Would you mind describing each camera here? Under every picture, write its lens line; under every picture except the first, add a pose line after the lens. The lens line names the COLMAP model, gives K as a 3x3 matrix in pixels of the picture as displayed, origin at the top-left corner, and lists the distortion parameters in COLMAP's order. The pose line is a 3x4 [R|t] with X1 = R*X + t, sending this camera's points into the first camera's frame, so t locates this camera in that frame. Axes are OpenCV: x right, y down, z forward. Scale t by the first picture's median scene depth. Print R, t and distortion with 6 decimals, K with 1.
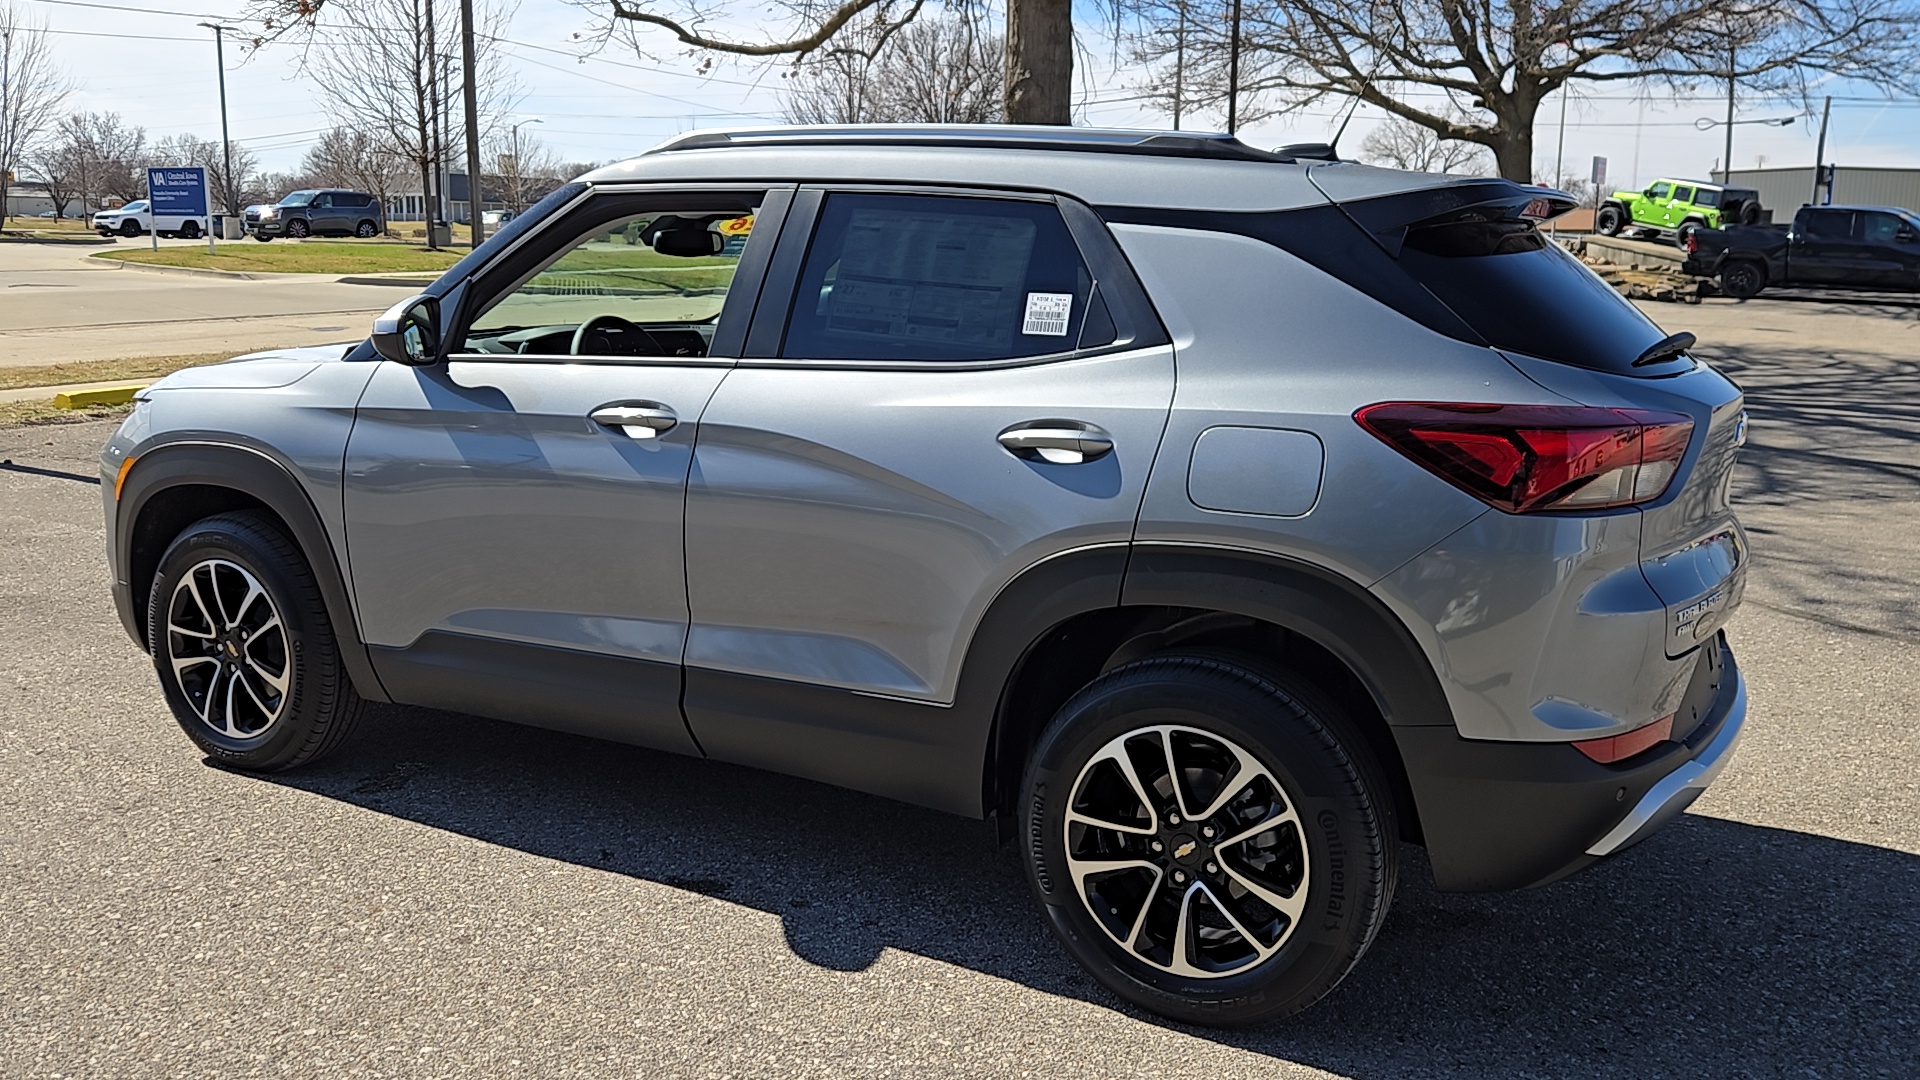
lens RADIAL K [[1587.1, 0, 960.0], [0, 1587.1, 540.0], [0, 0, 1]] dist [0.016645, 0.000153]
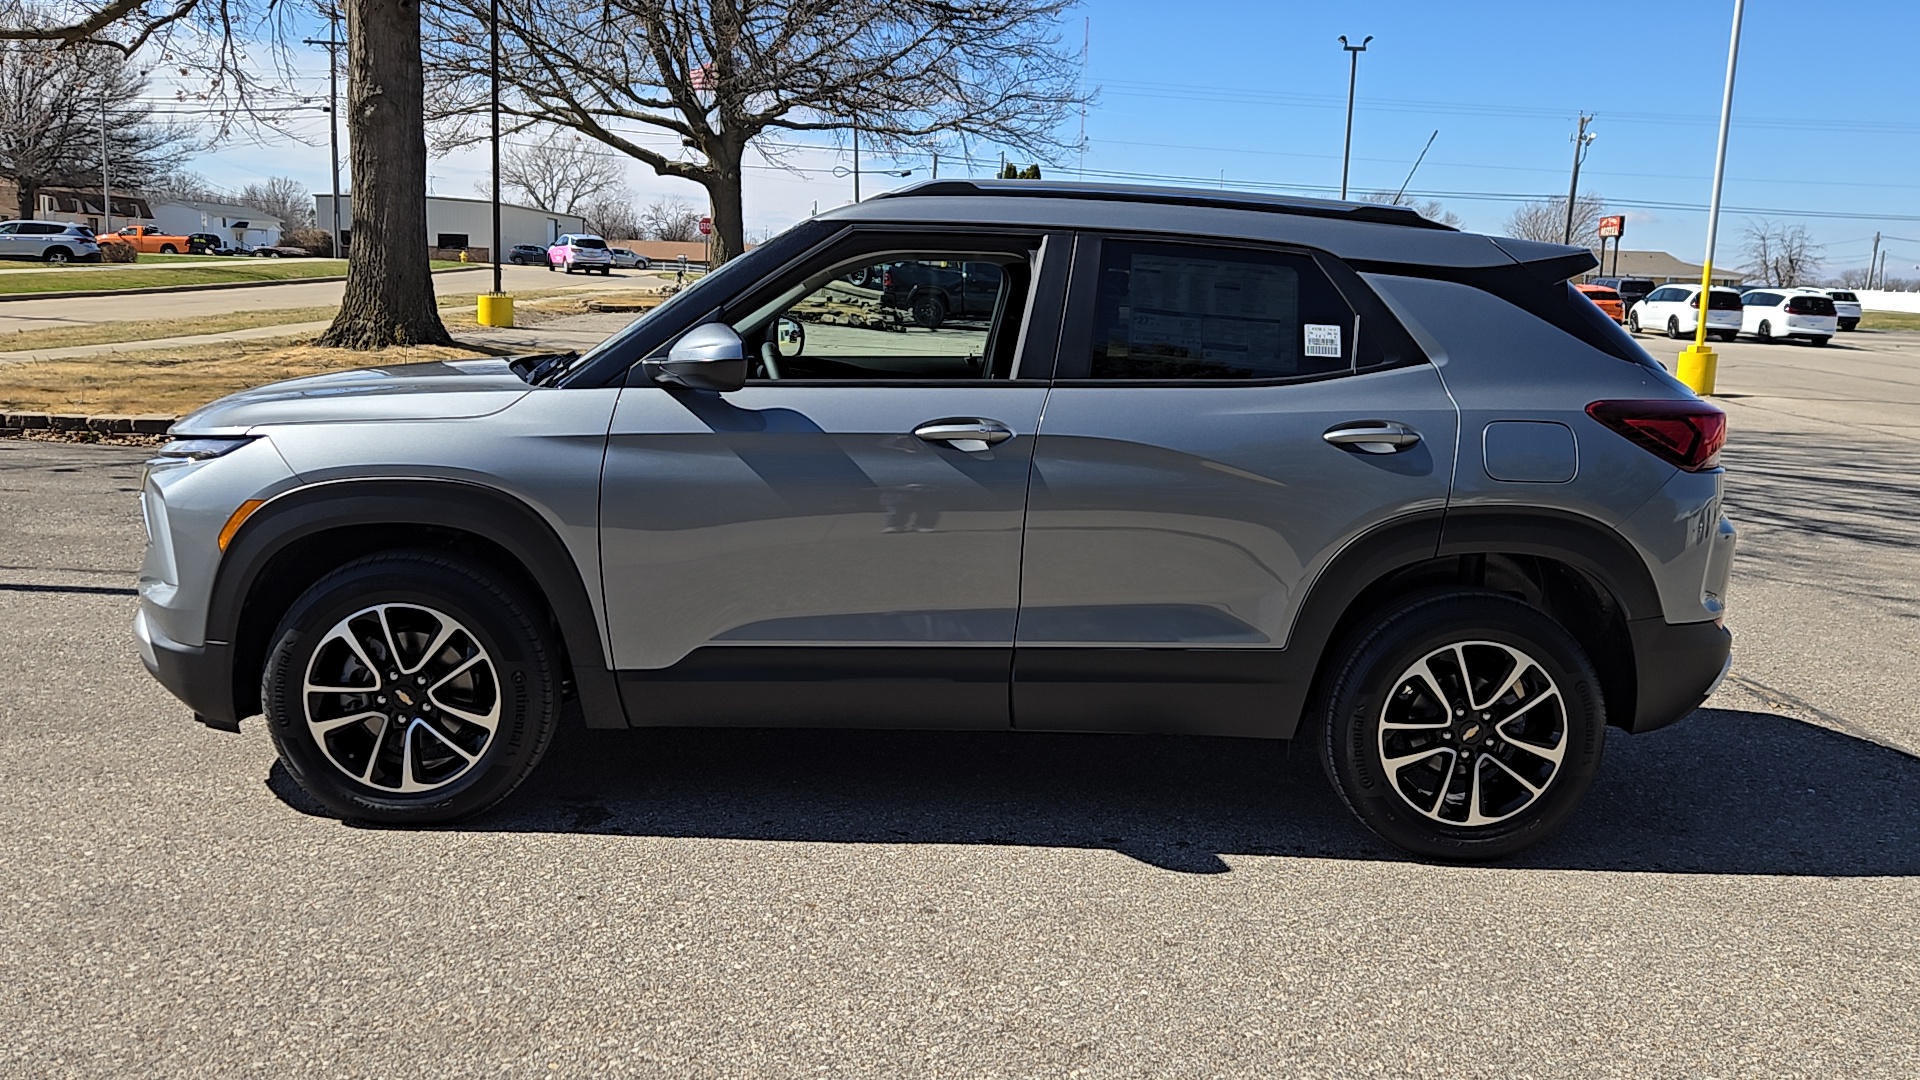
lens RADIAL K [[1587.1, 0, 960.0], [0, 1587.1, 540.0], [0, 0, 1]] dist [0.016645, 0.000153]
pose [[0.862033, -0.063936, 0.502803, -0.614611], [0.072117, 0.997391, 0.003186, -0.004017], [-0.501695, 0.033514, 0.864395, 0.023638]]
